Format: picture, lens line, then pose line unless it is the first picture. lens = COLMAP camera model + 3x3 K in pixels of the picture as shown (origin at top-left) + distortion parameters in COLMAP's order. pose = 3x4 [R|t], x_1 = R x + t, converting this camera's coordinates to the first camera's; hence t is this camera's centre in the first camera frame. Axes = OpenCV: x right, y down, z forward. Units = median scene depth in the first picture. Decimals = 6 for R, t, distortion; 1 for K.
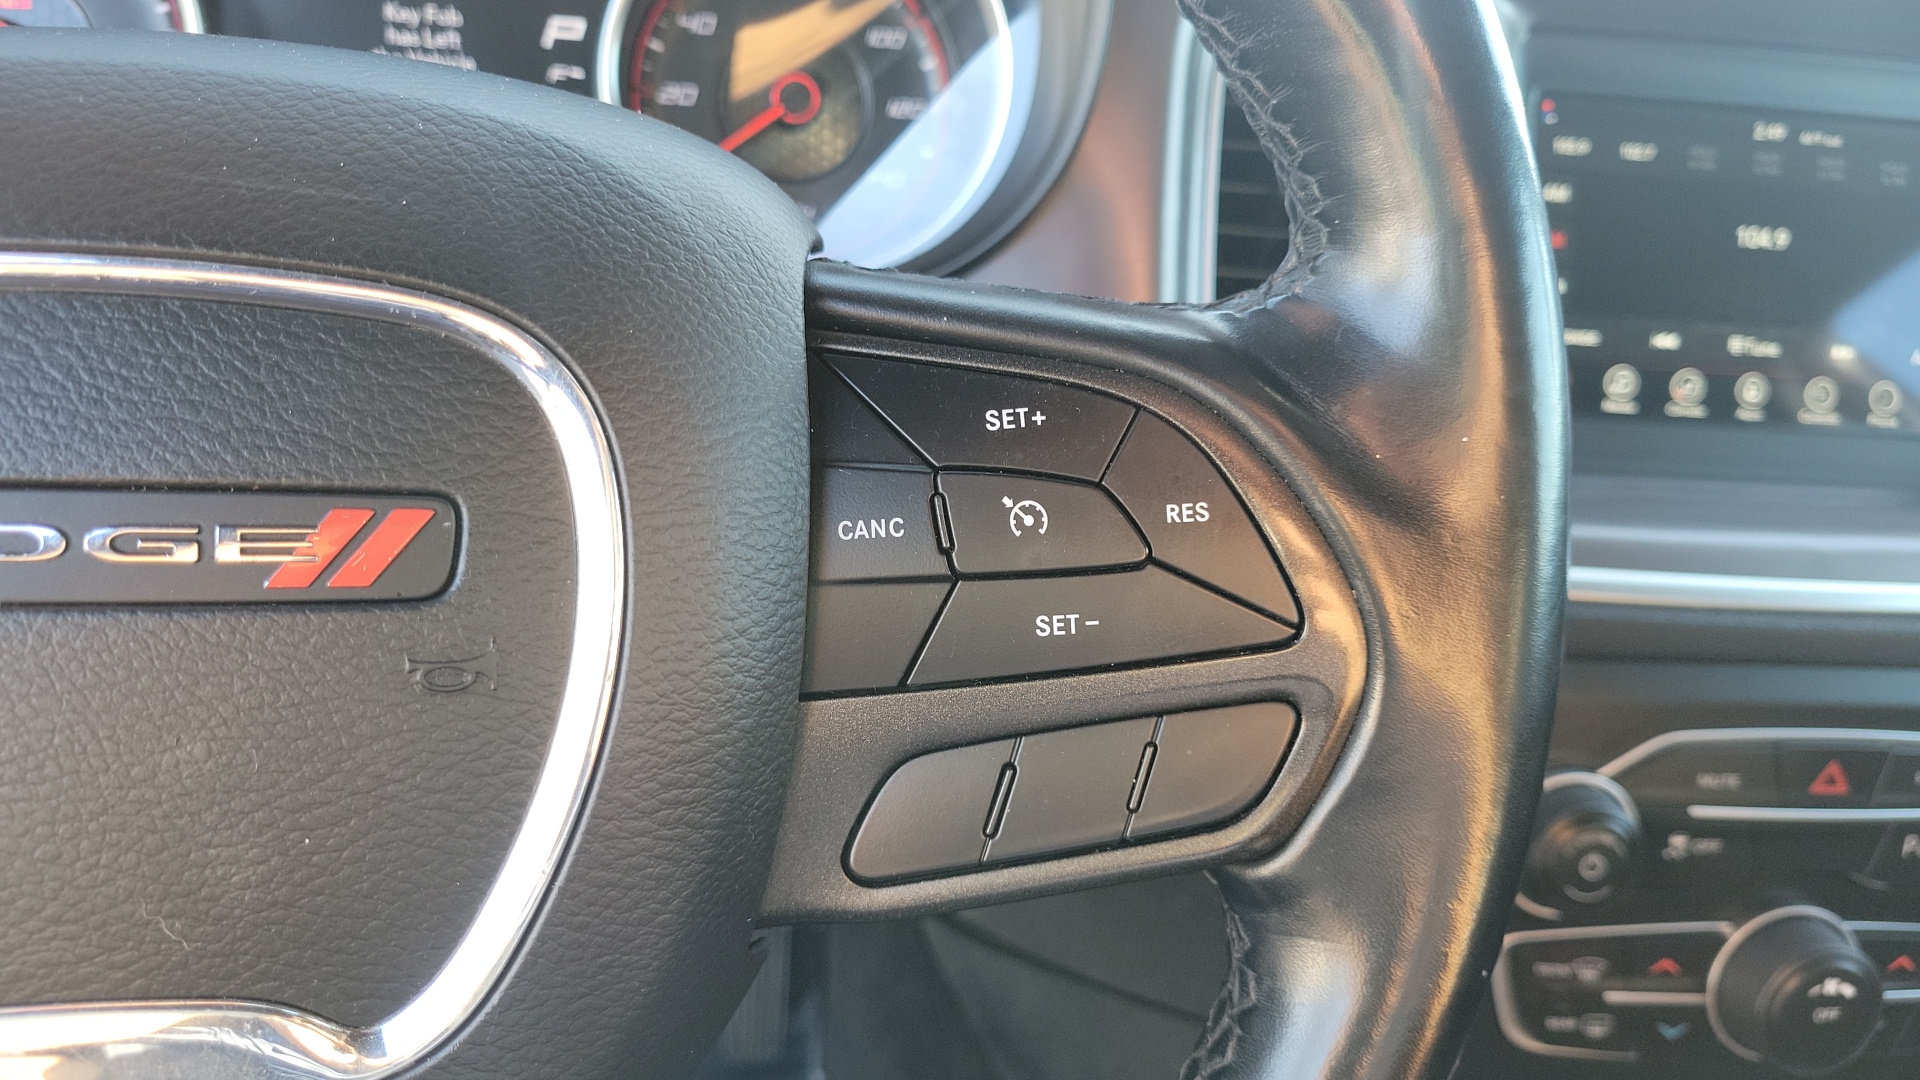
lens RADIAL K [[1490.0, 0, 959.6], [0, 1490.0, 542.4], [0, 0, 1]] dist [0.026125, -0.021123]
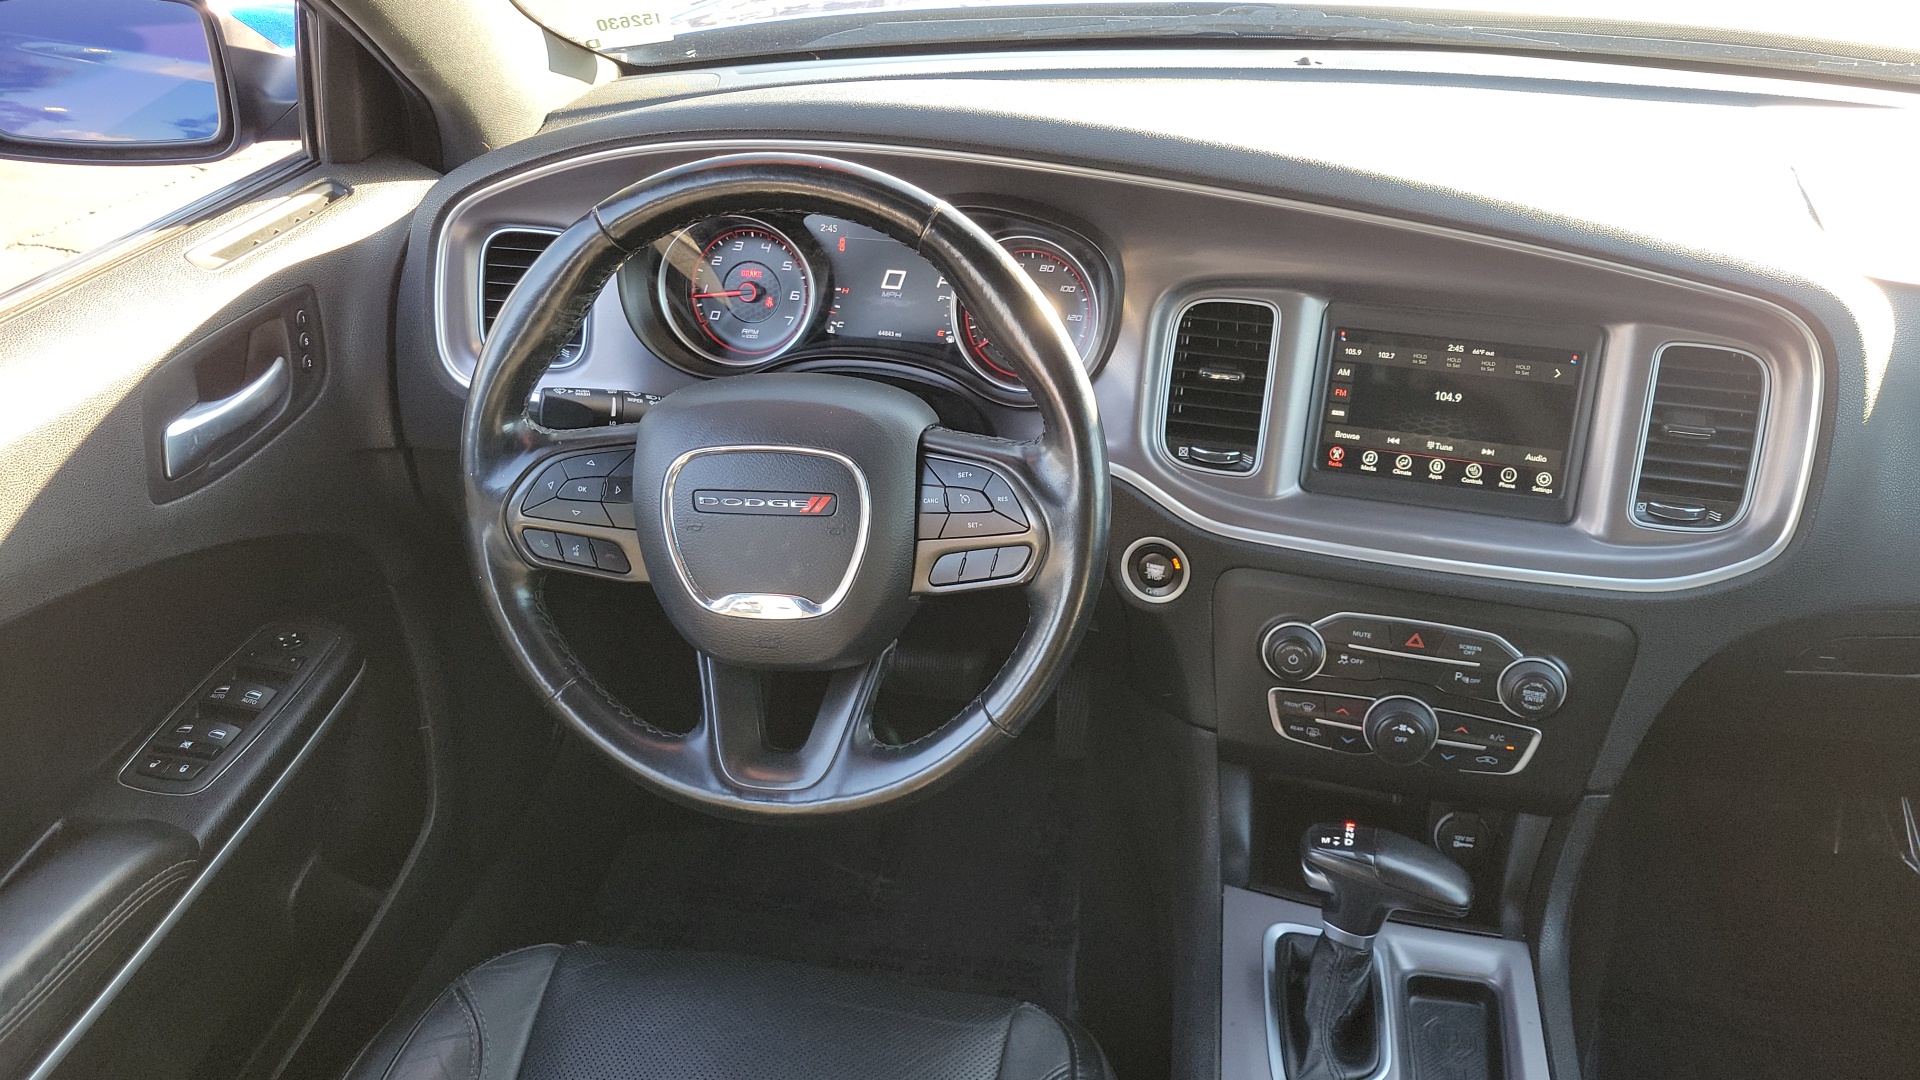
lens RADIAL K [[1490.0, 0, 962.0], [0, 1490.0, 524.8], [0, 0, 1]] dist [0.026125, -0.021123]
pose [[0.922328, 0.110875, -0.370159, 0.766497], [-0.081092, 0.992157, 0.095126, -0.181896], [0.377803, -0.057721, 0.924085, -1.381235]]
